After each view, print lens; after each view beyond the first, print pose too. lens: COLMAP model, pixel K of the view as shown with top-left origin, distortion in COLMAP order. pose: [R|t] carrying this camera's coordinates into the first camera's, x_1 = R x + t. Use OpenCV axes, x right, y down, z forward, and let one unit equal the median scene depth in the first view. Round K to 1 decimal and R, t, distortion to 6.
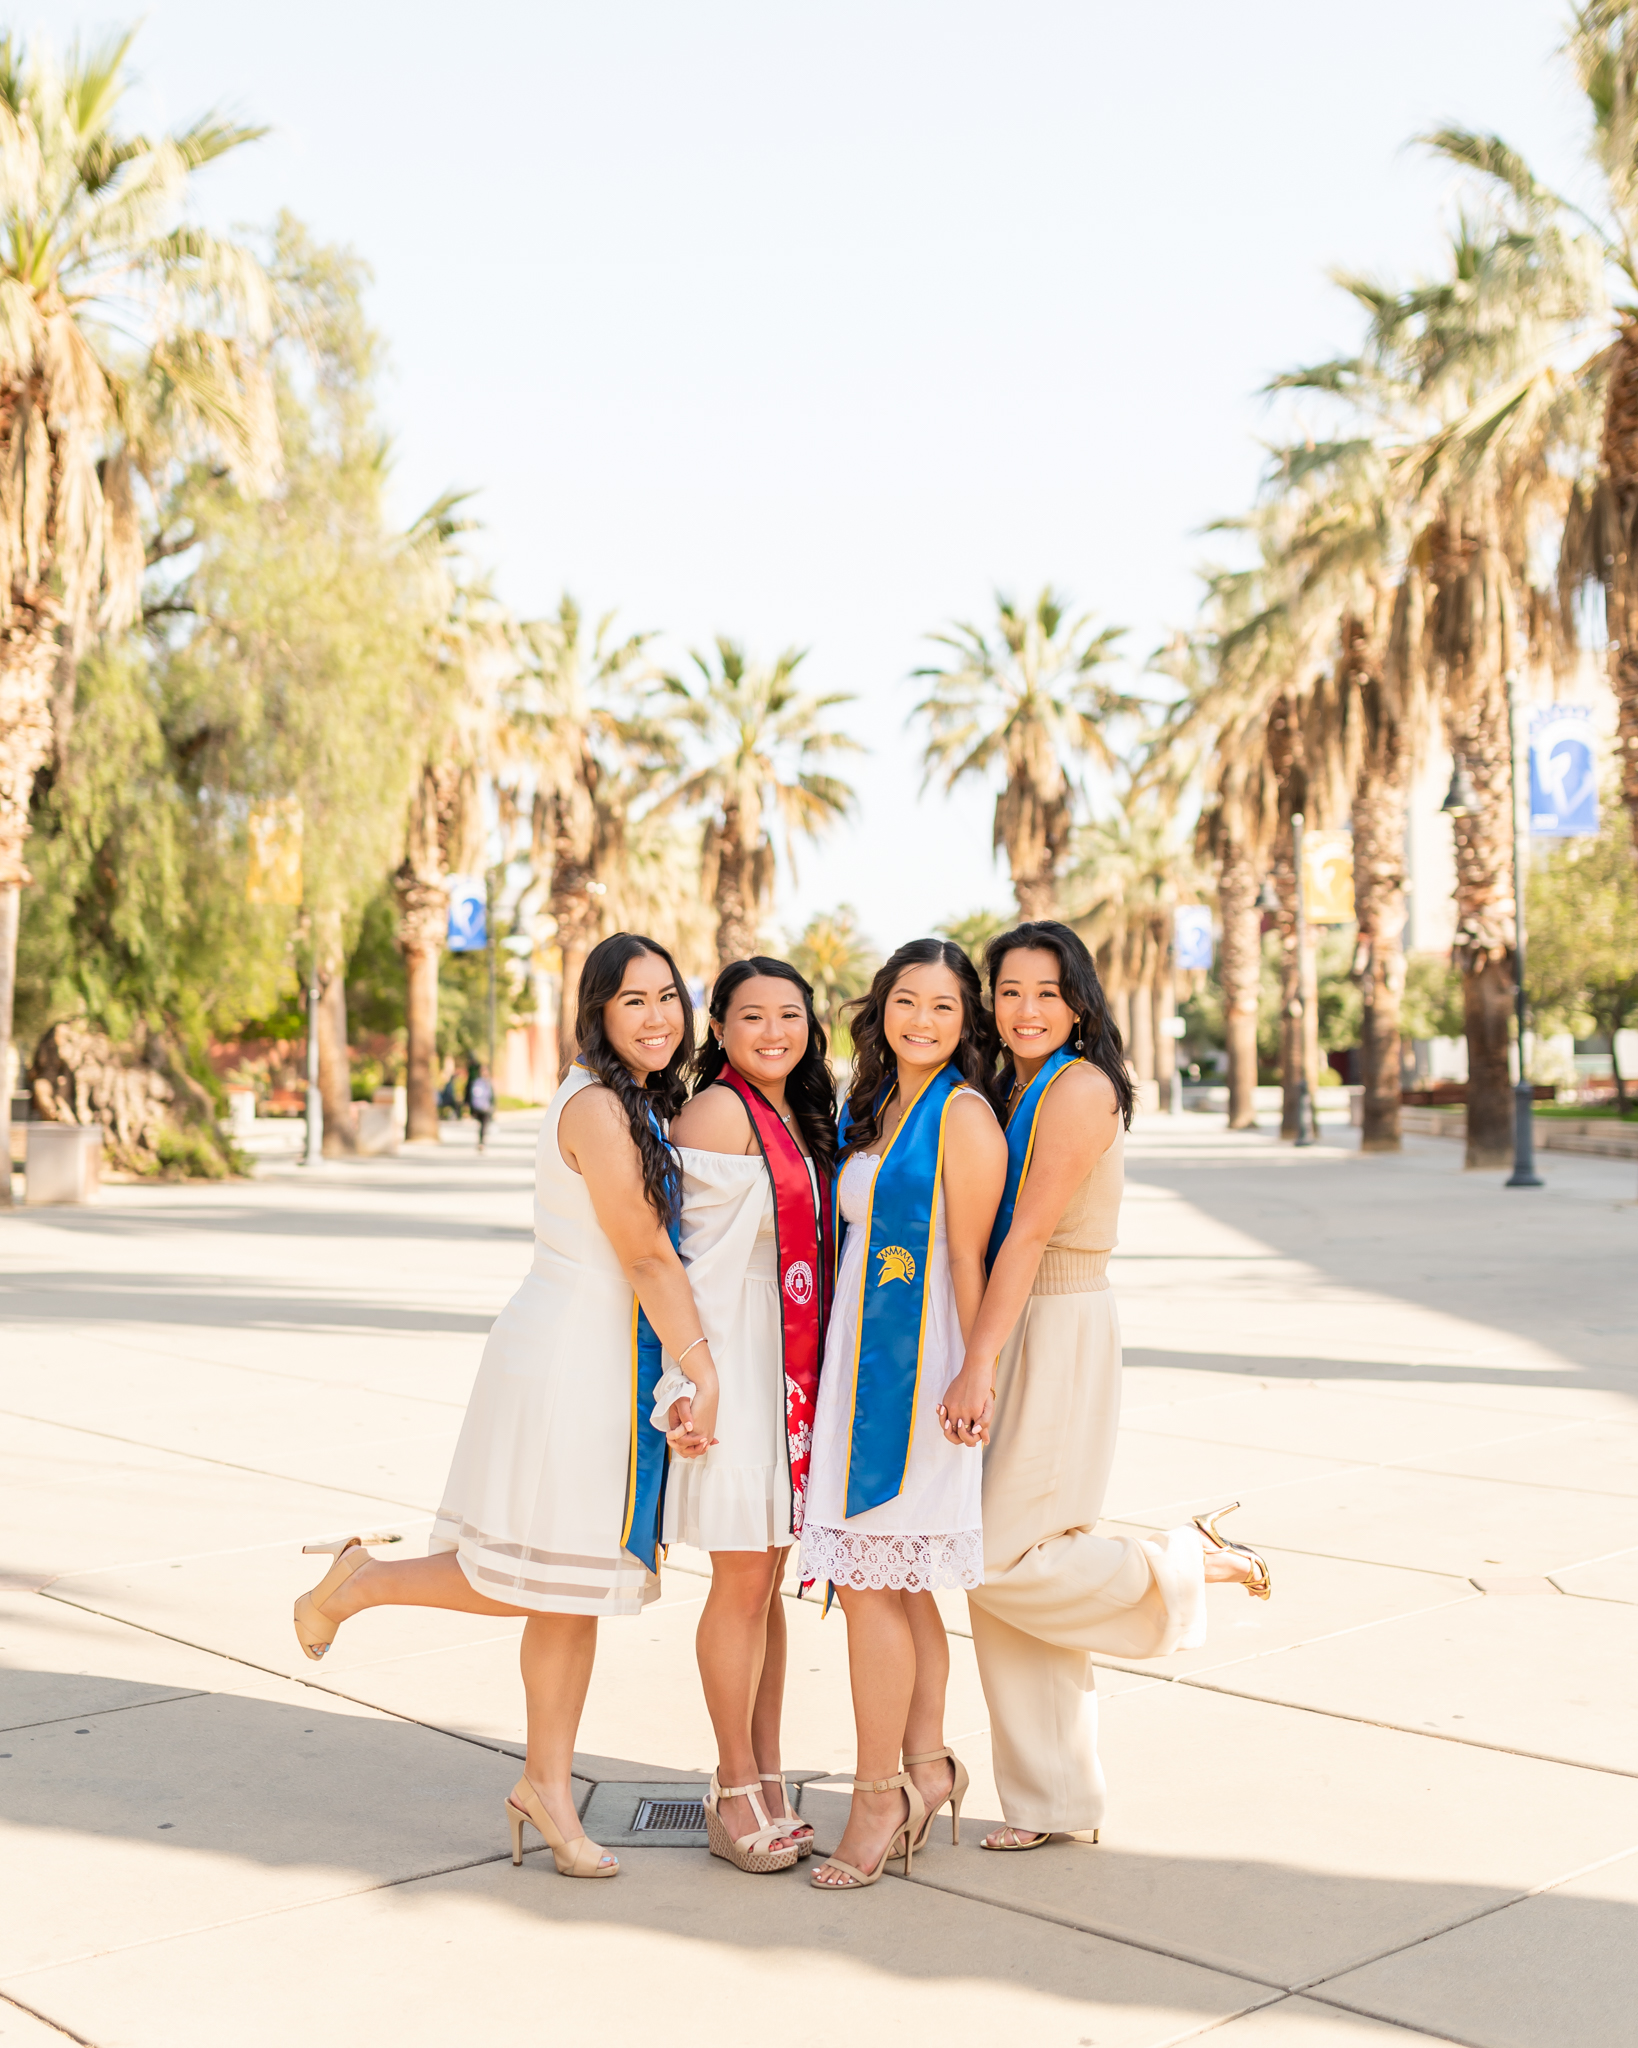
lens RADIAL K [[2304.7, 0, 820.2], [0, 2304.7, 998.8], [0, 0, 1]] dist [0.009819, 0.005995]
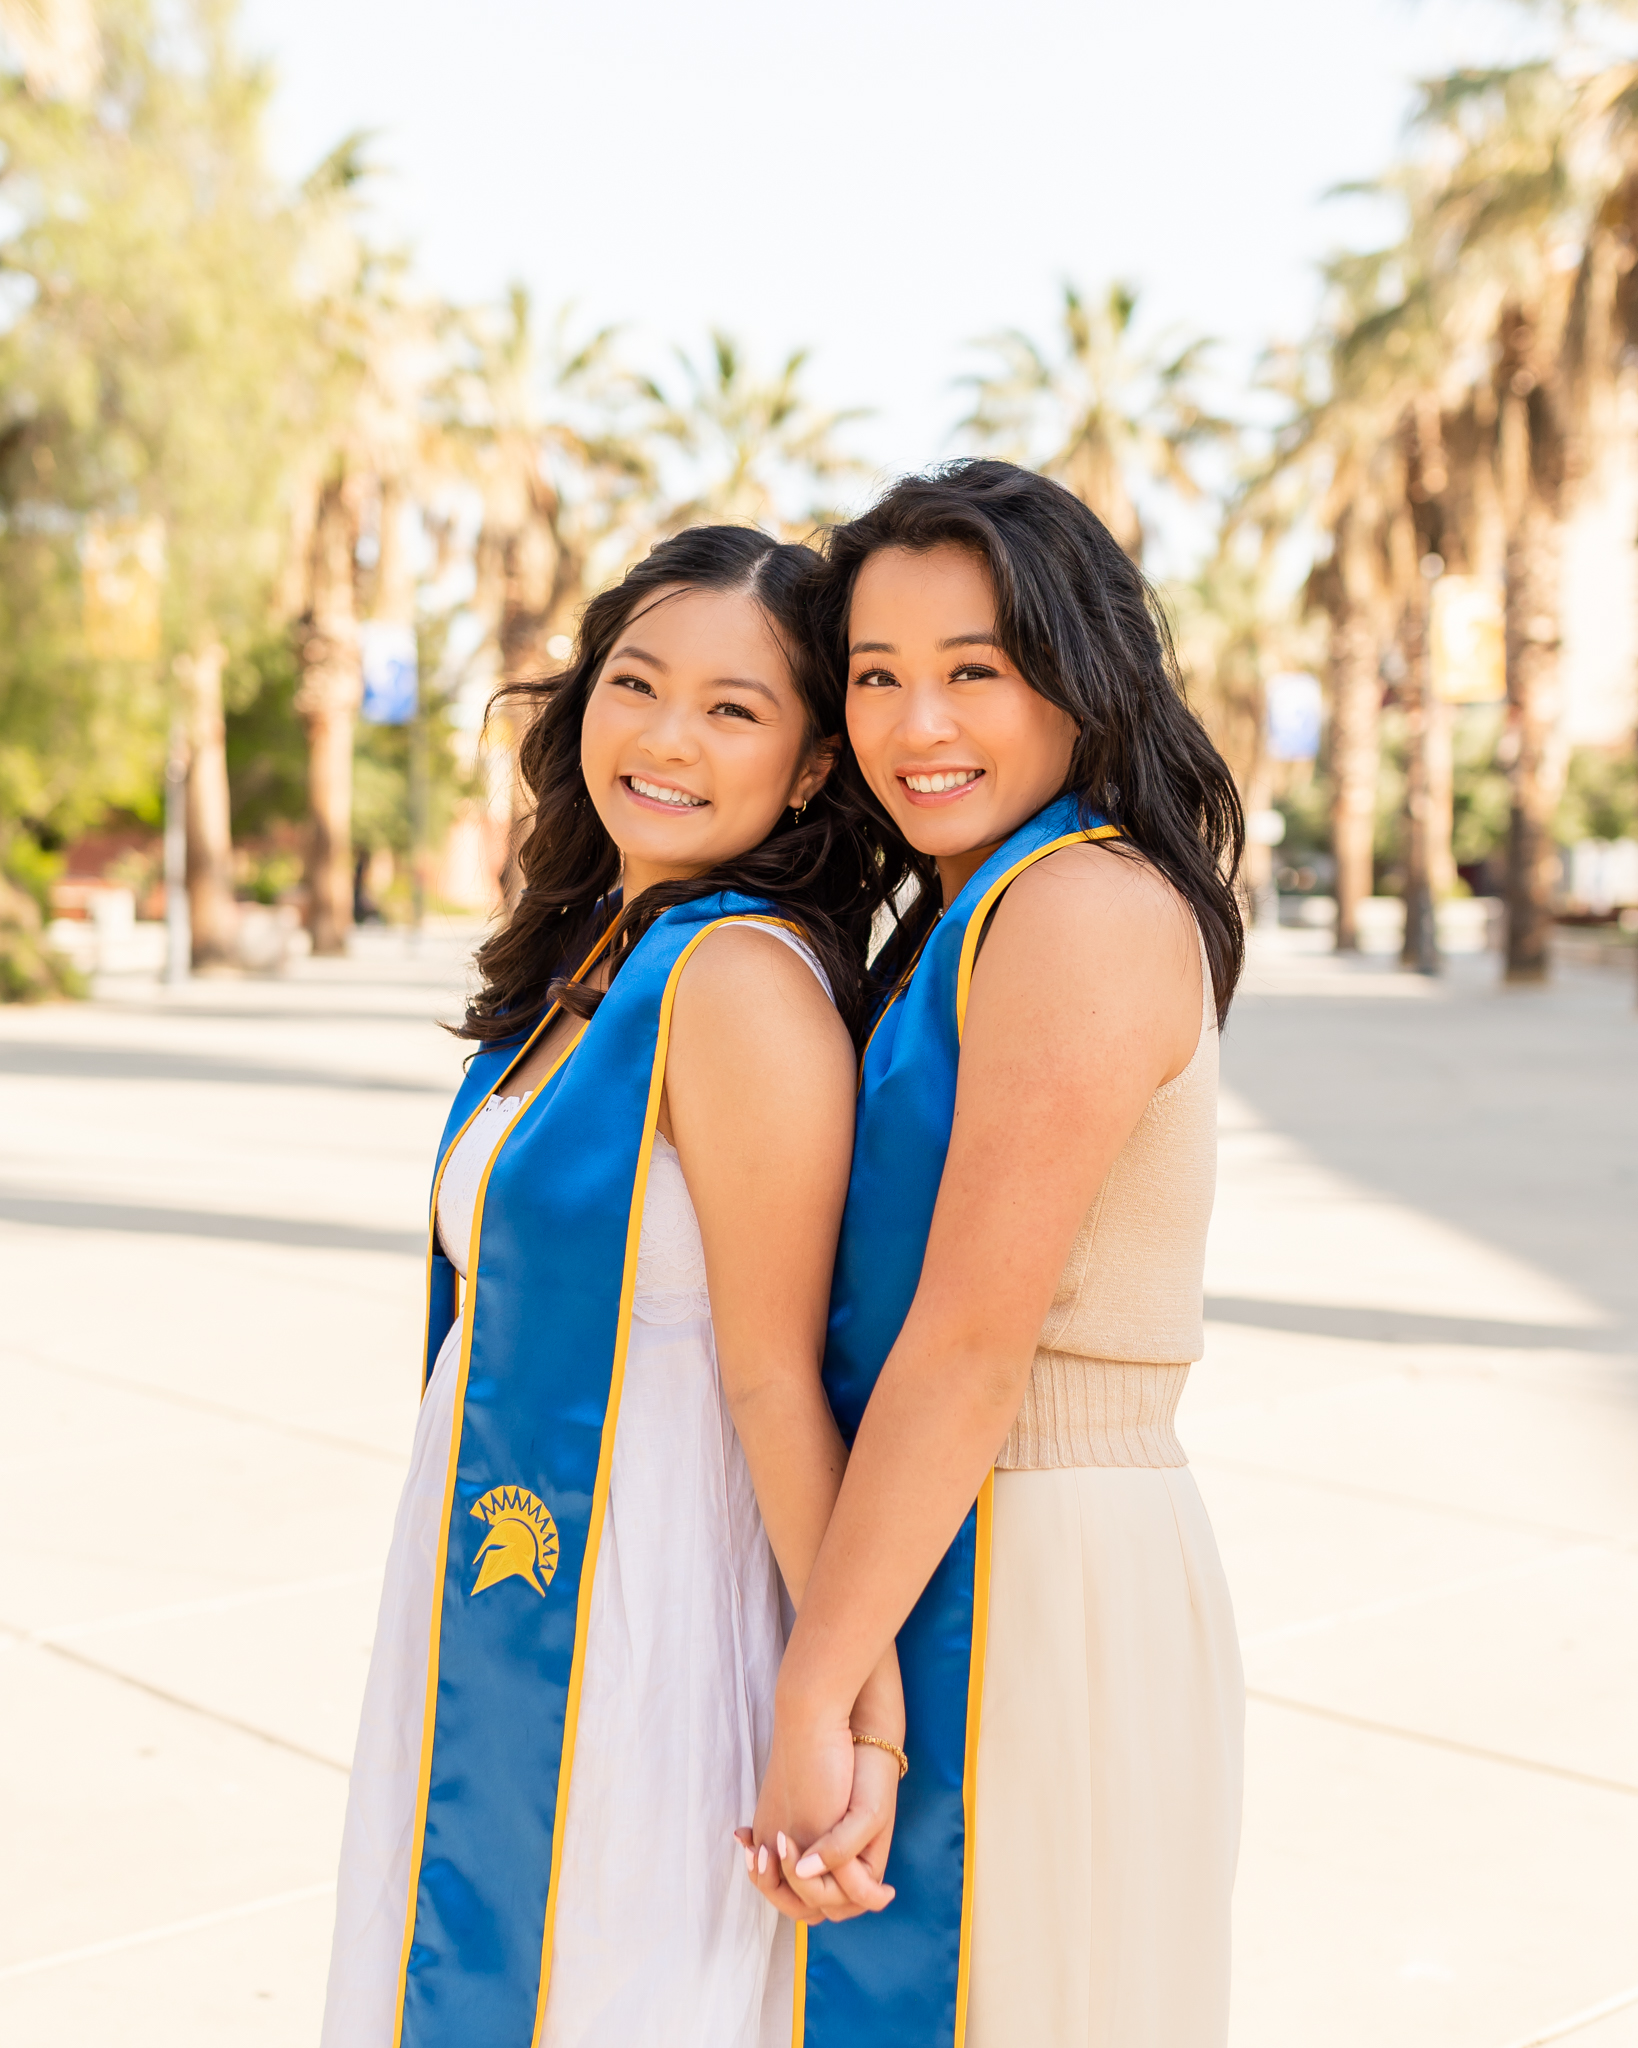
lens RADIAL K [[2304.7, 0, 820.2], [0, 2304.7, 998.8], [0, 0, 1]] dist [0.009819, 0.005995]
pose [[0.998908, 0.016171, -0.043822, 0.034478], [-0.012571, 0.996618, 0.081209, 0.008696], [0.044987, -0.080570, 0.995733, 0.190104]]
